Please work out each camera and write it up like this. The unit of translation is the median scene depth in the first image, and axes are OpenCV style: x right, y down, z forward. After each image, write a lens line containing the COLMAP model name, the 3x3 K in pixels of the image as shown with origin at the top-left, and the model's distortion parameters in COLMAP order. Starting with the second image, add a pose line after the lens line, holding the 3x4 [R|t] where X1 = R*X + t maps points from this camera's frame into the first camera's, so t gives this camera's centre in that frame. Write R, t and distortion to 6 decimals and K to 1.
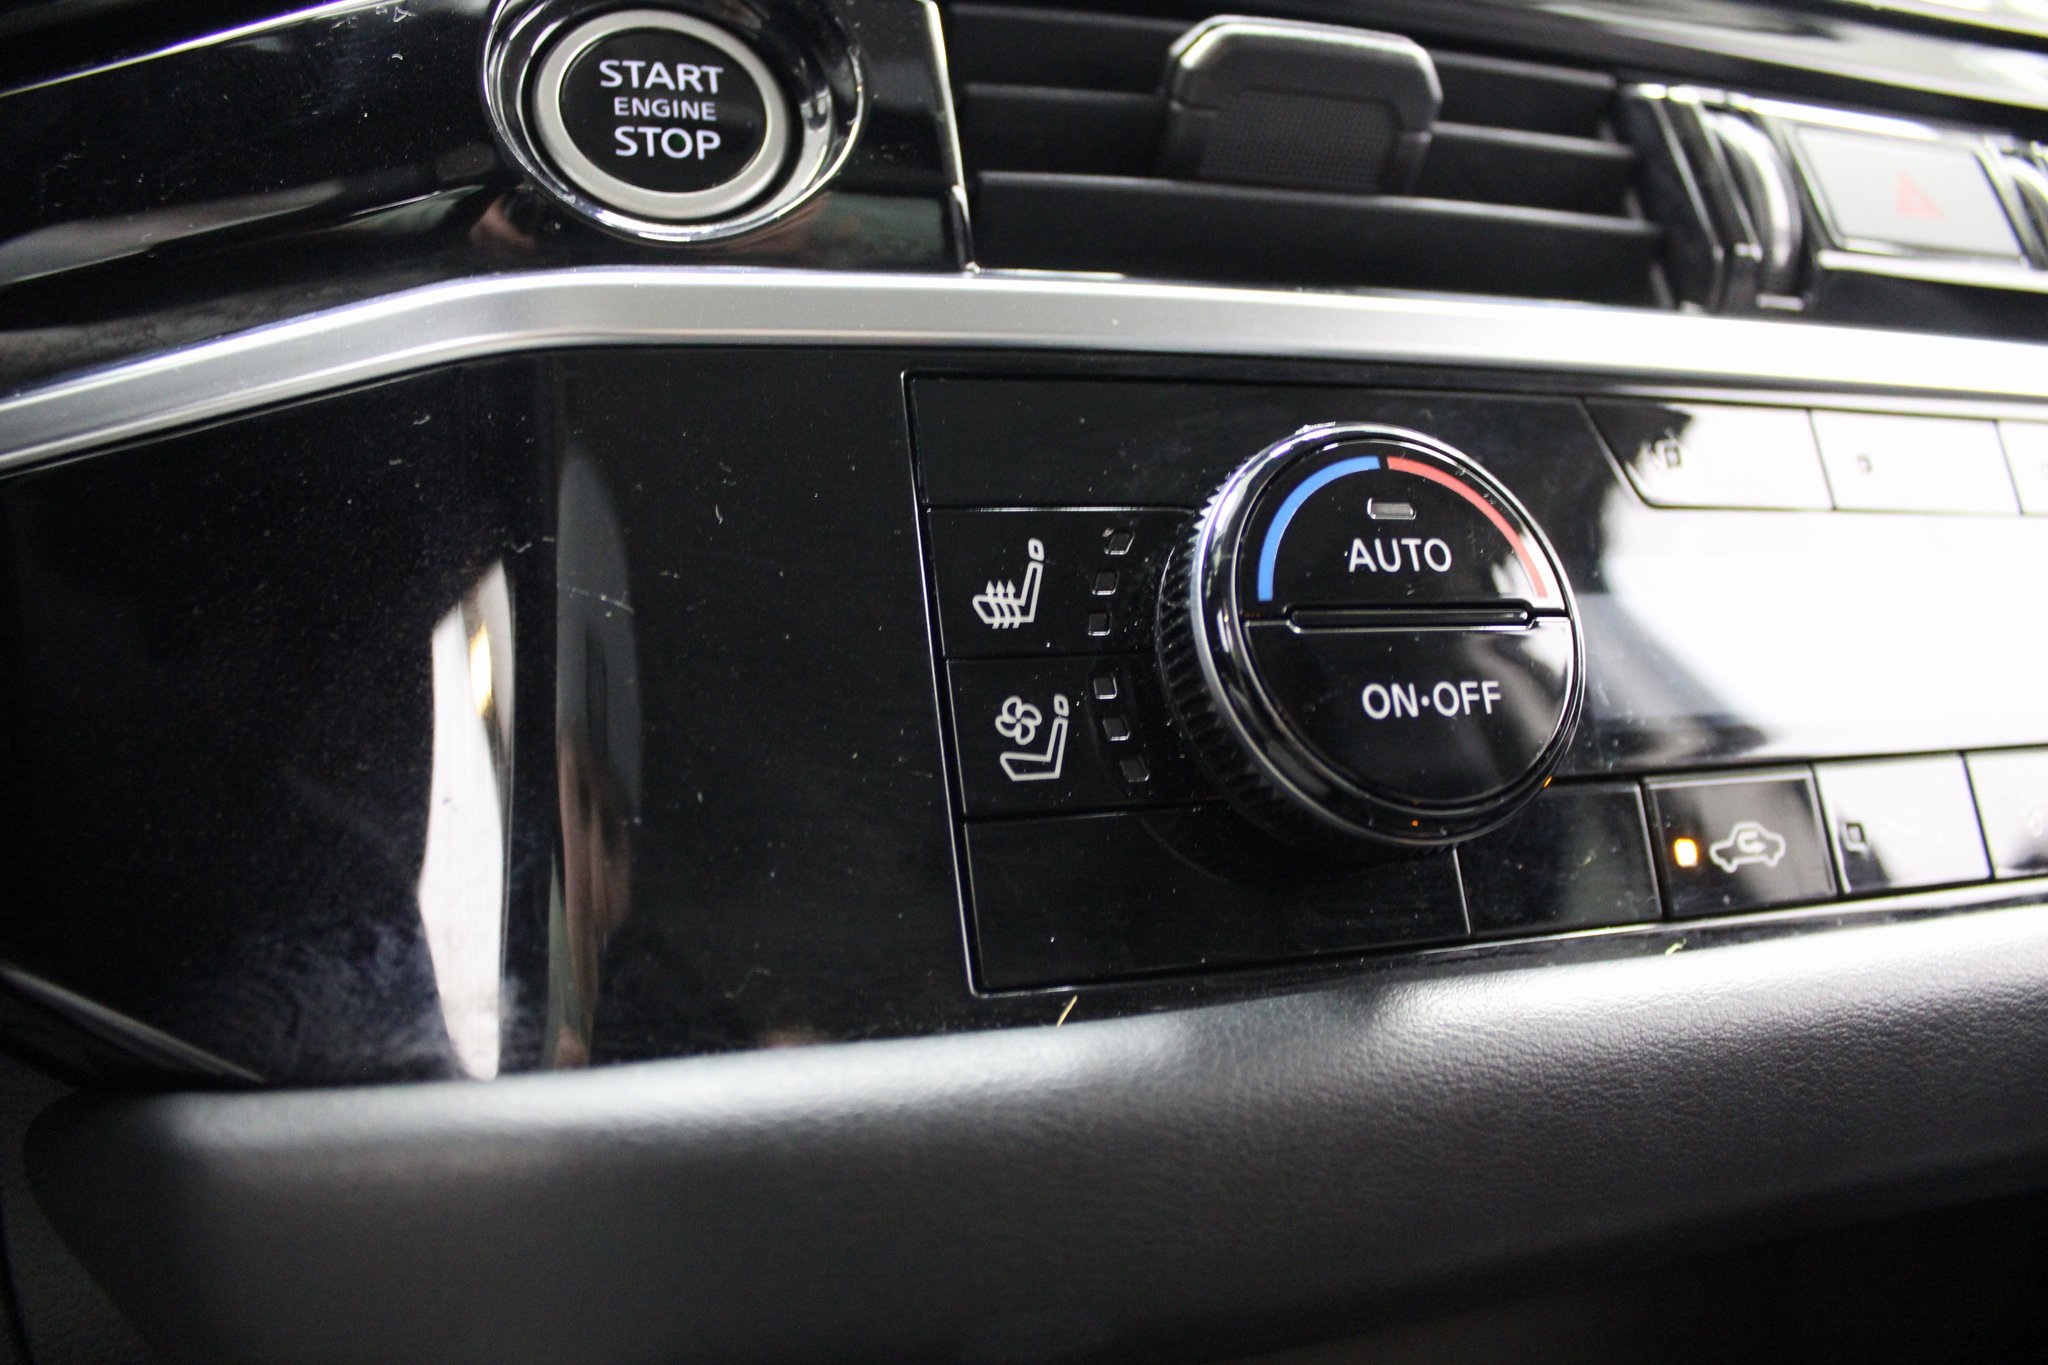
lens RADIAL K [[1625.2, 0, 1016.5], [0, 1625.2, 732.2], [0, 0, 1]] dist [-0.174189, 0.123261]
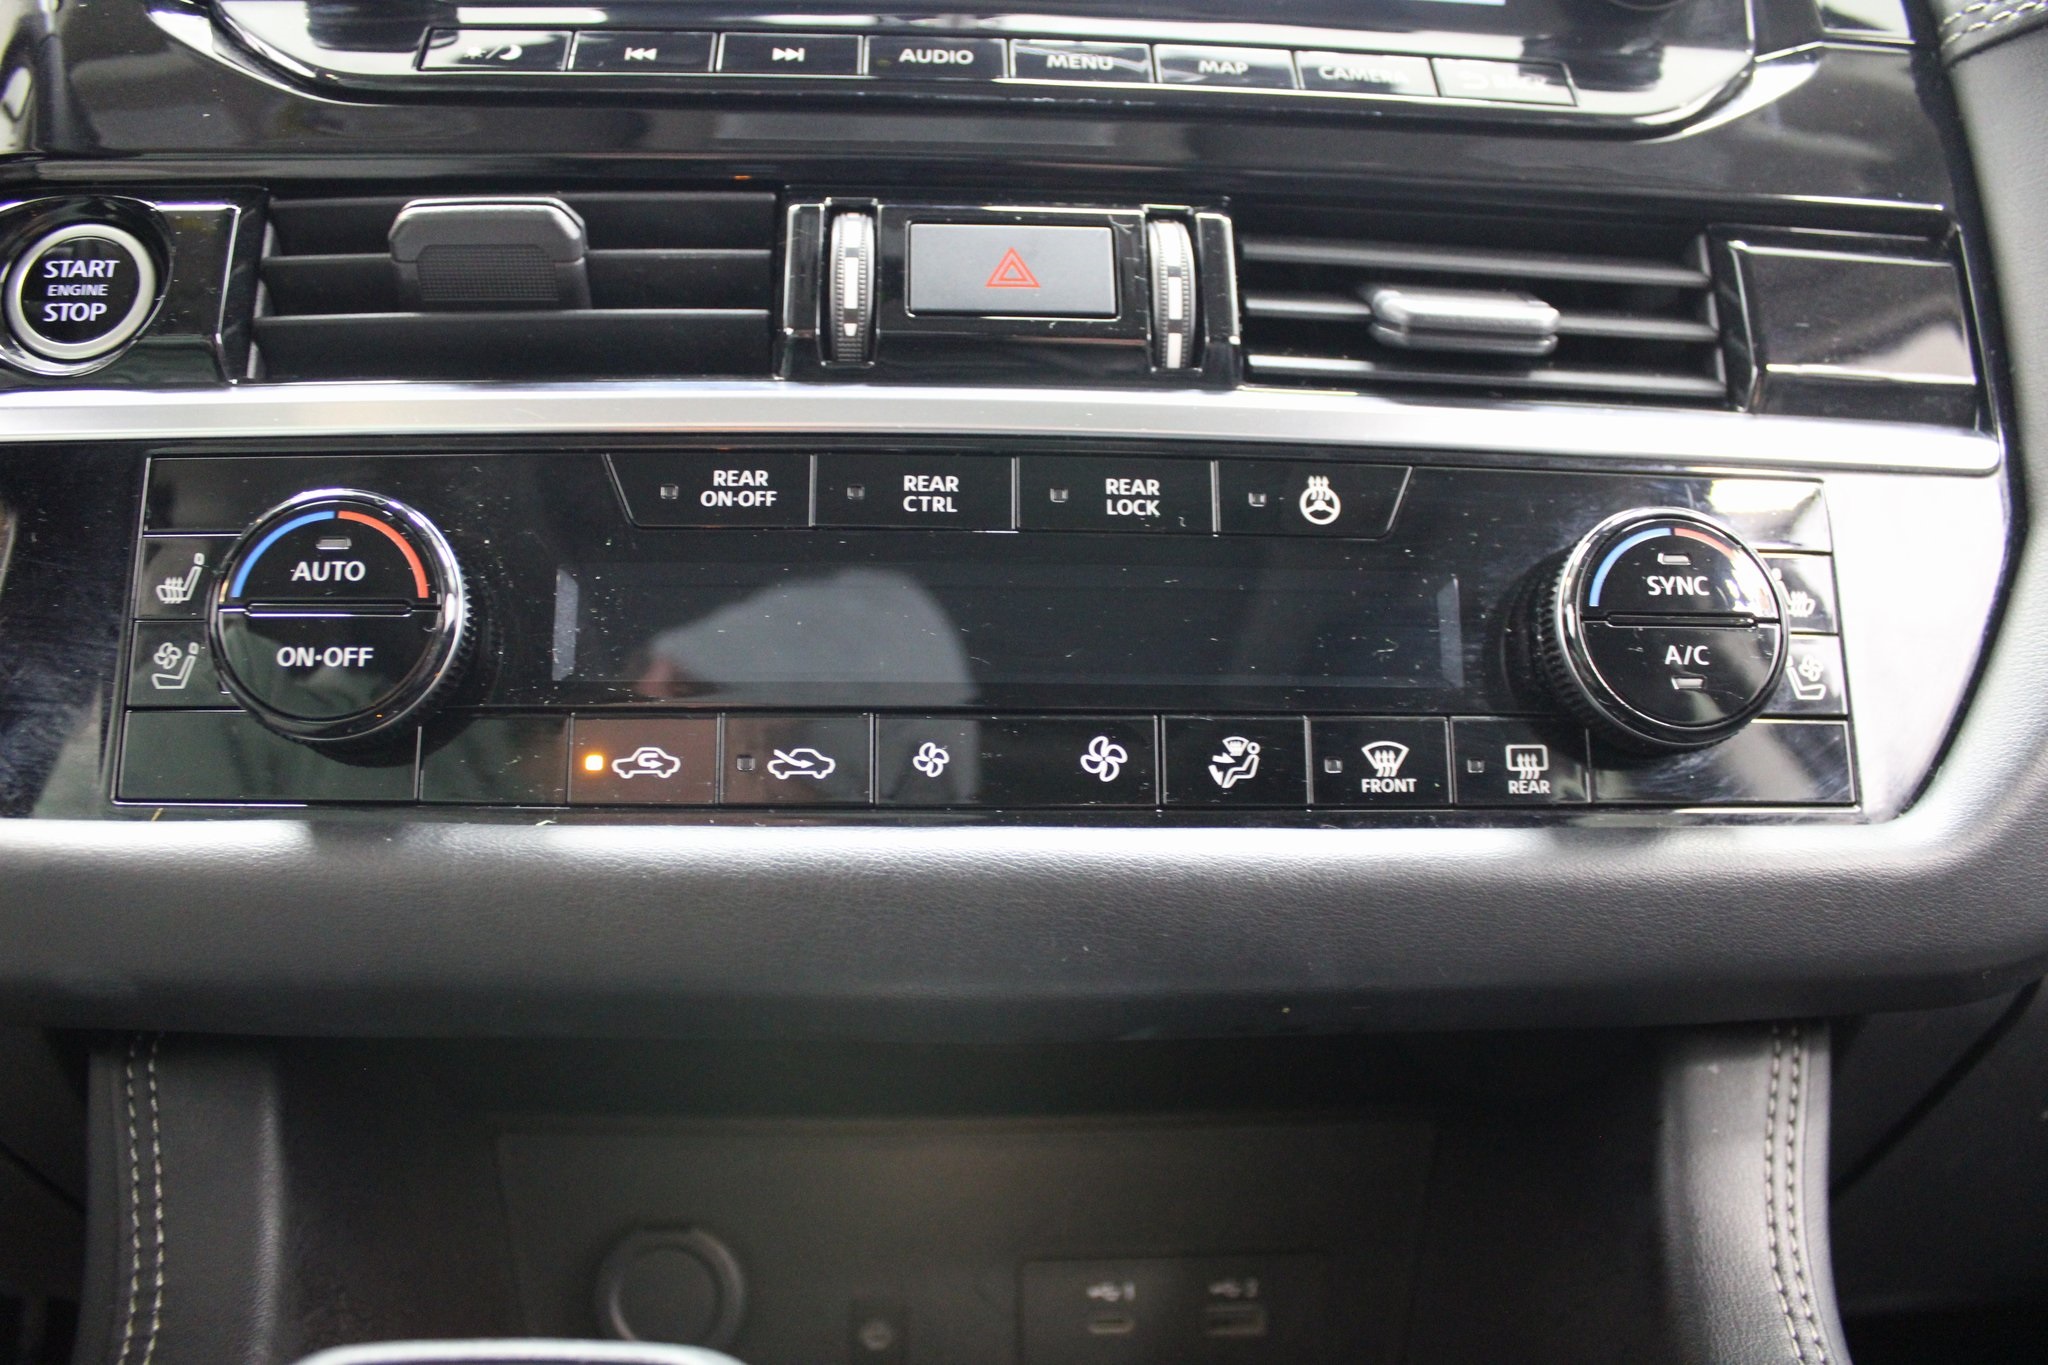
lens RADIAL K [[1625.2, 0, 1016.5], [0, 1625.2, 732.2], [0, 0, 1]] dist [-0.174189, 0.123261]
pose [[0.964843, 0.068746, -0.253675, 1.312177], [-0.051463, 0.995918, 0.074159, -0.096516], [0.257738, -0.058497, 0.964442, -0.416182]]
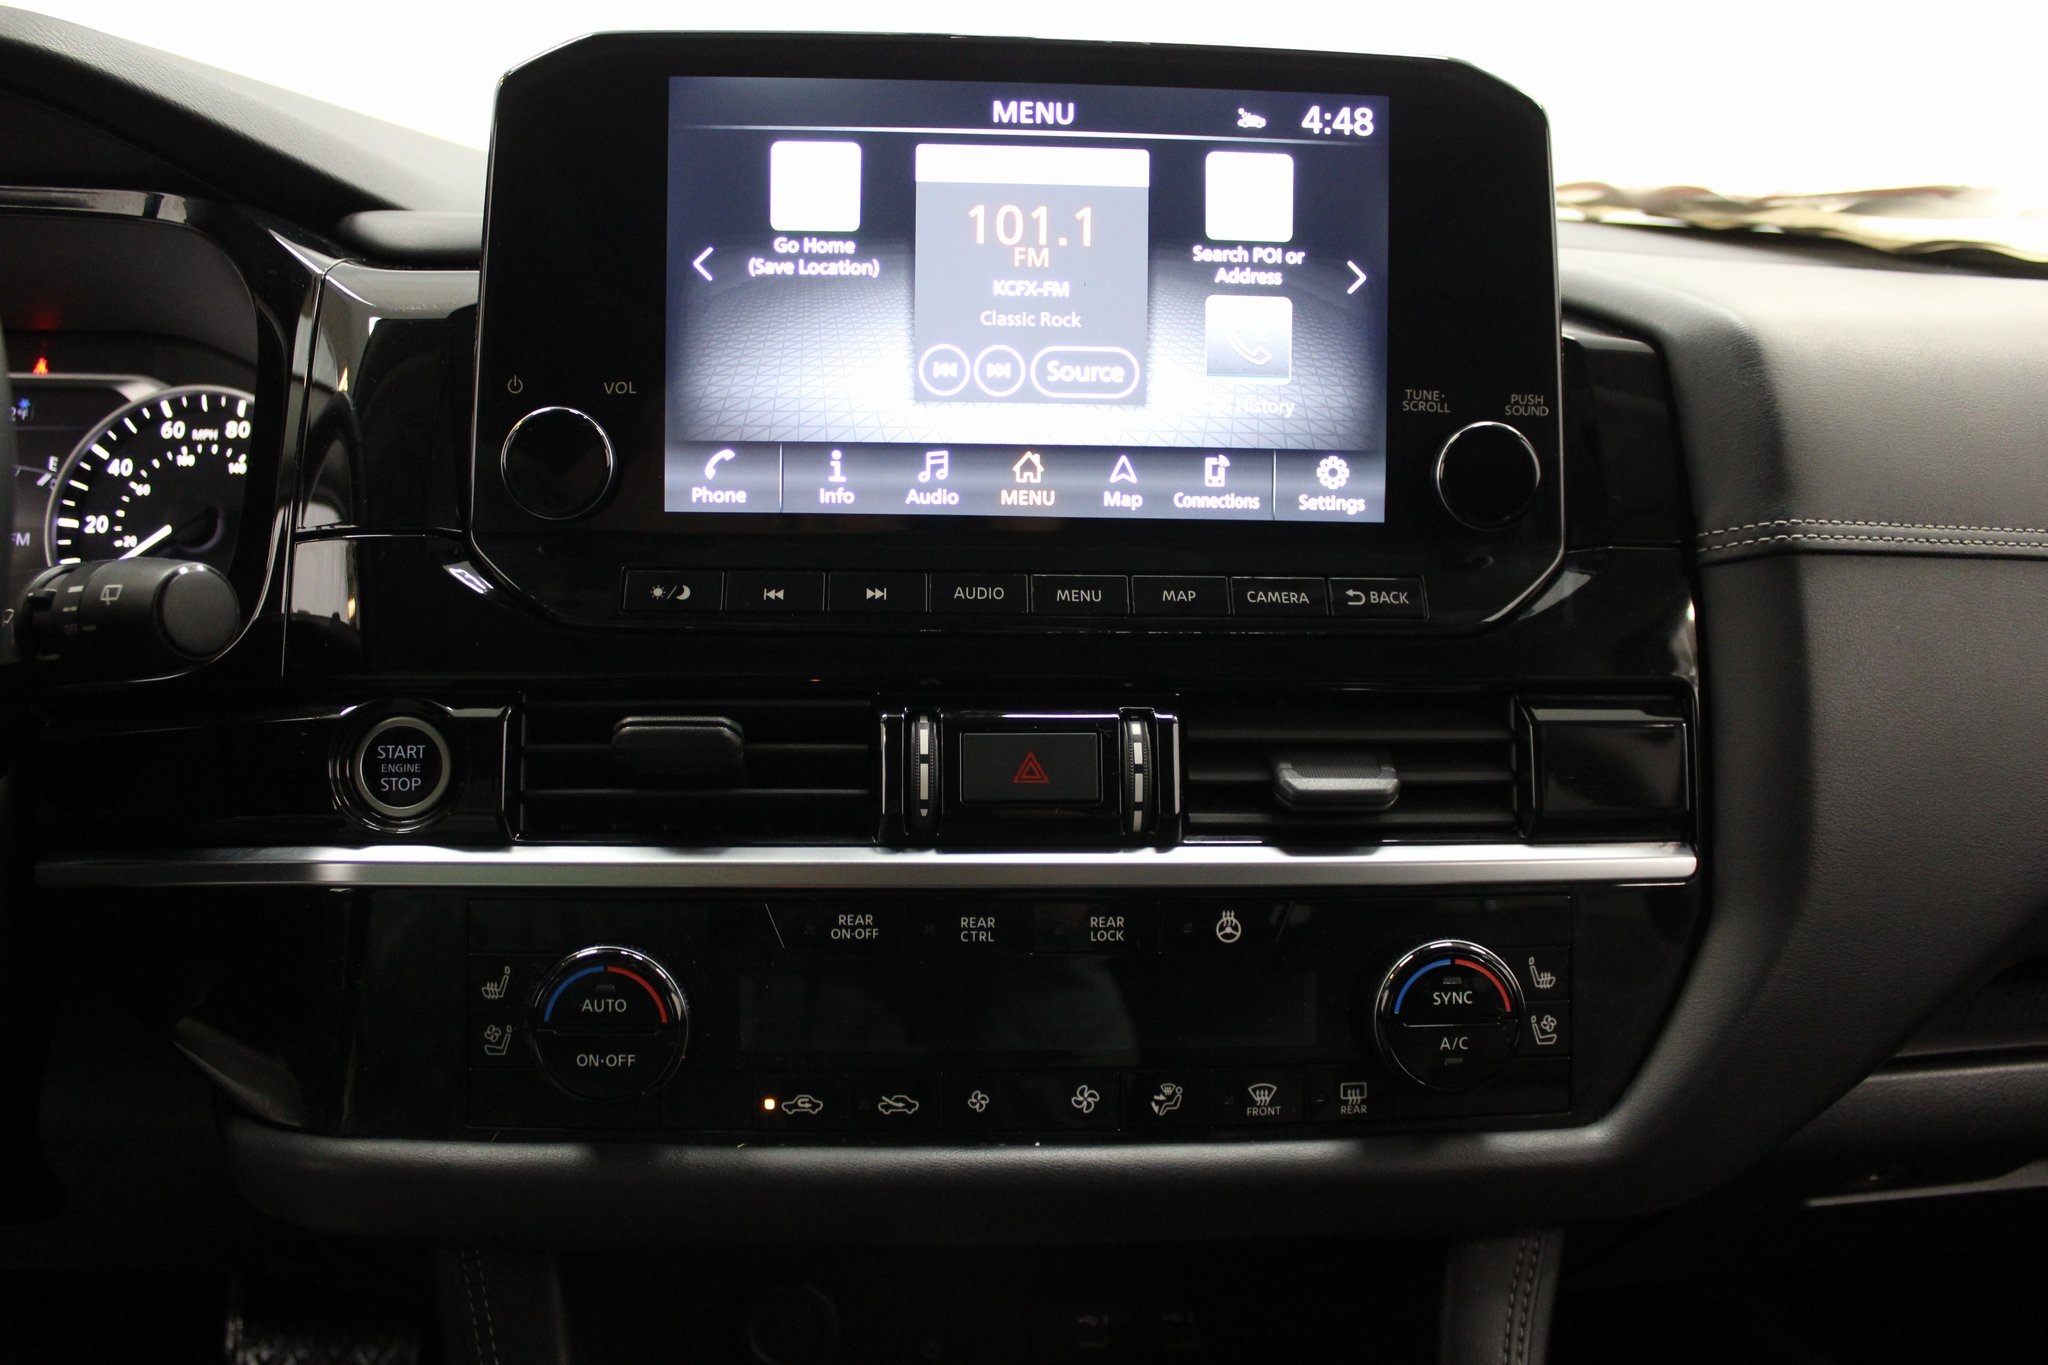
lens RADIAL K [[1625.2, 0, 1016.5], [0, 1625.2, 732.2], [0, 0, 1]] dist [-0.174189, 0.123261]
pose [[0.962782, 0.109778, -0.246980, 1.463472], [-0.057519, 0.976088, 0.209630, -1.120113], [0.264087, -0.187622, 0.946074, -1.246010]]
